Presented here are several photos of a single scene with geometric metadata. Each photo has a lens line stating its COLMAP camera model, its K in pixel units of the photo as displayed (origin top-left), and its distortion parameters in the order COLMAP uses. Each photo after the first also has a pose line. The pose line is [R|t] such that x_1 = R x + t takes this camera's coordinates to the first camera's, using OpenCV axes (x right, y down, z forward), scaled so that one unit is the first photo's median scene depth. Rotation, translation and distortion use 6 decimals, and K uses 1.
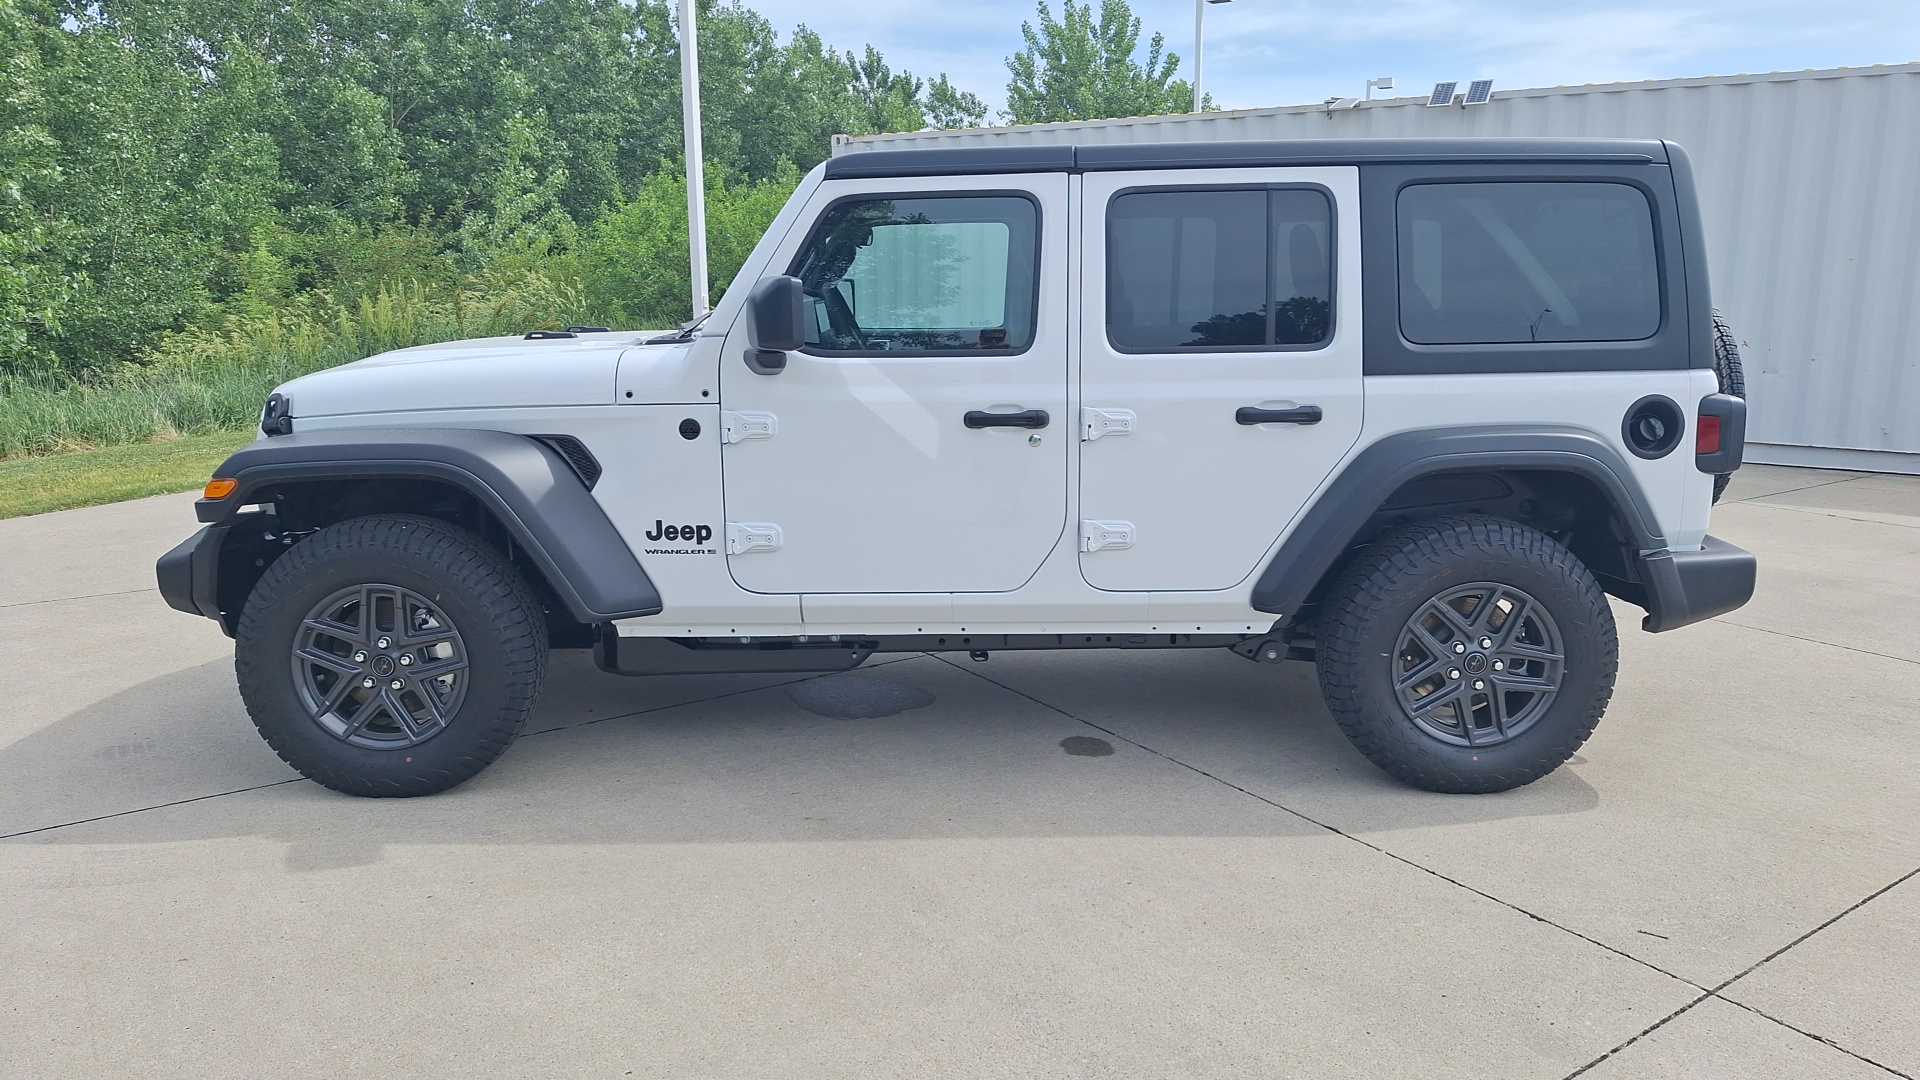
lens RADIAL K [[1287.5, 0, 979.8], [0, 1287.5, 486.1], [0, 0, 1]] dist [0.040873, -0.026273]
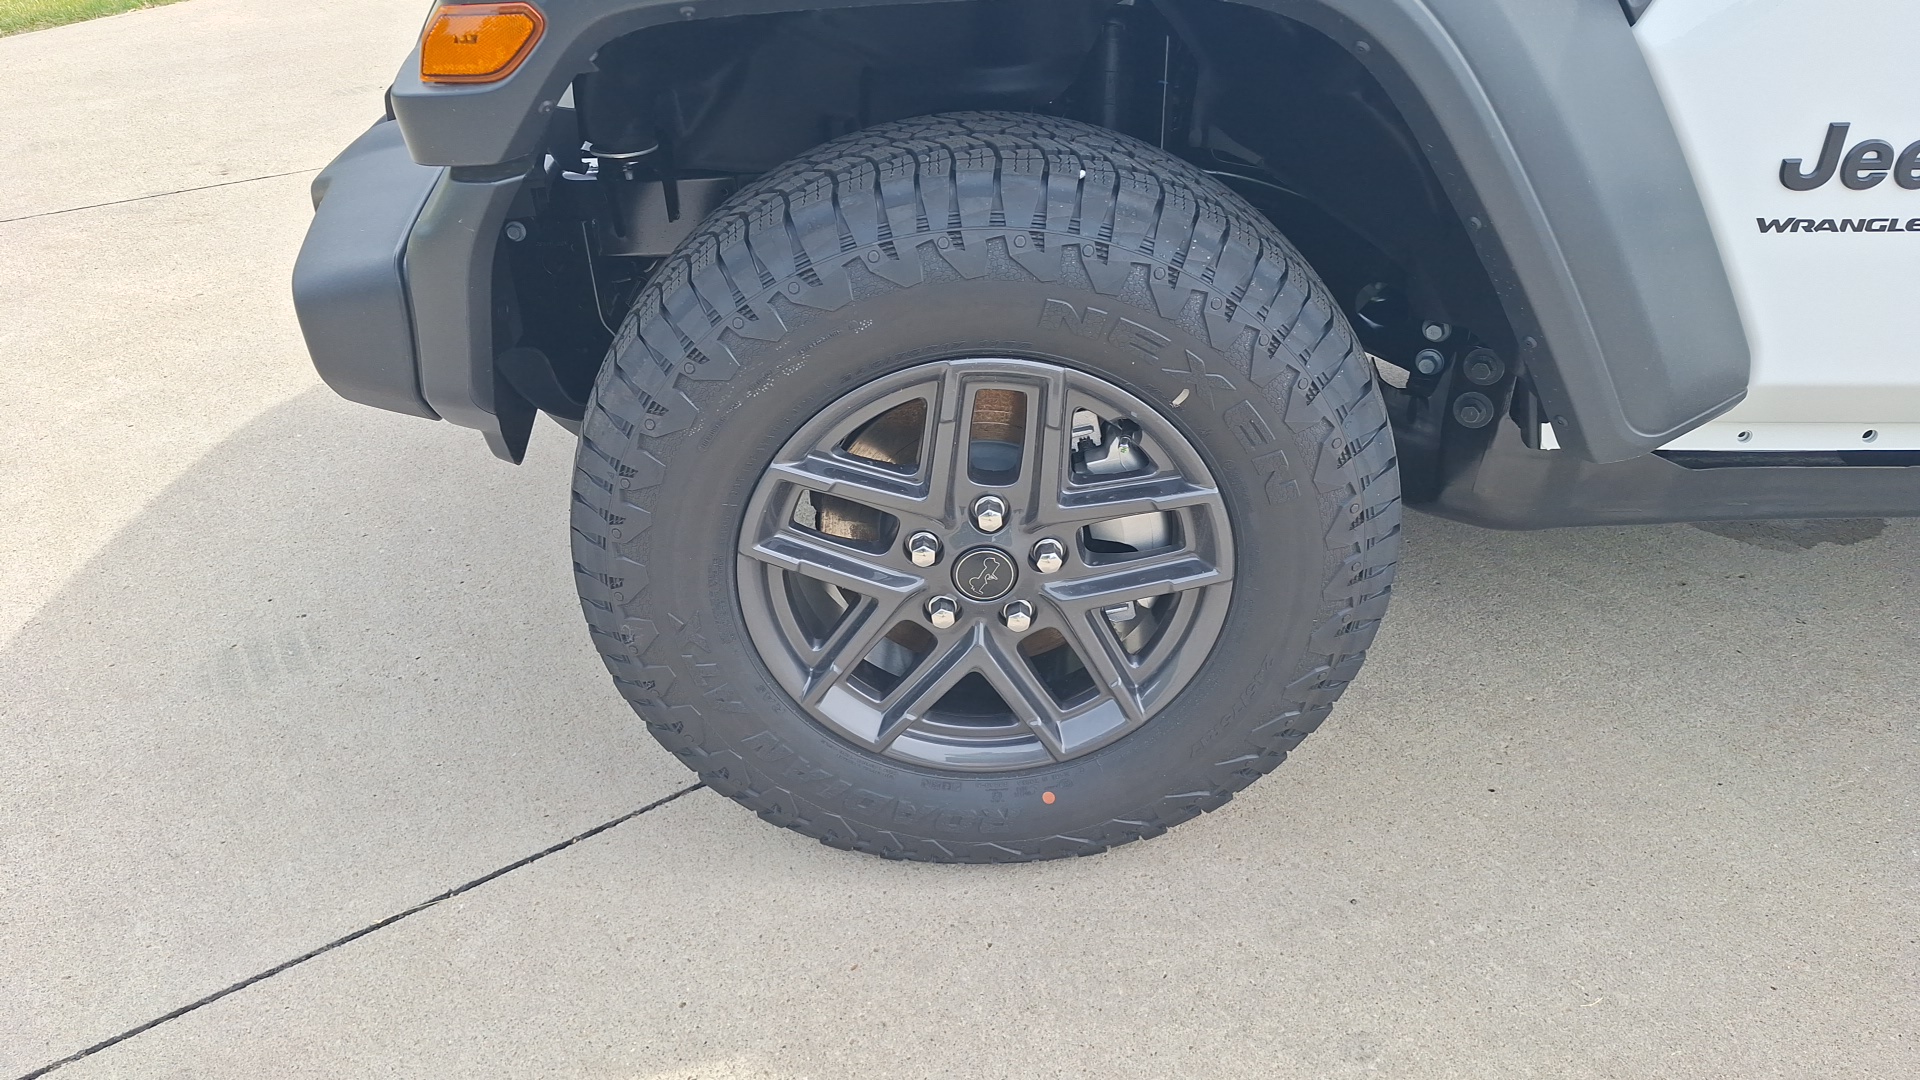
lens RADIAL K [[1298.1, 0, 958.9], [0, 1298.1, 494.9], [0, 0, 1]] dist [0.099176, -0.097852]
pose [[0.999653, -0.000455, -0.026349, -0.456453], [0.010010, 0.931469, 0.363683, -0.008543], [0.024378, -0.363821, 0.931150, 0.680300]]
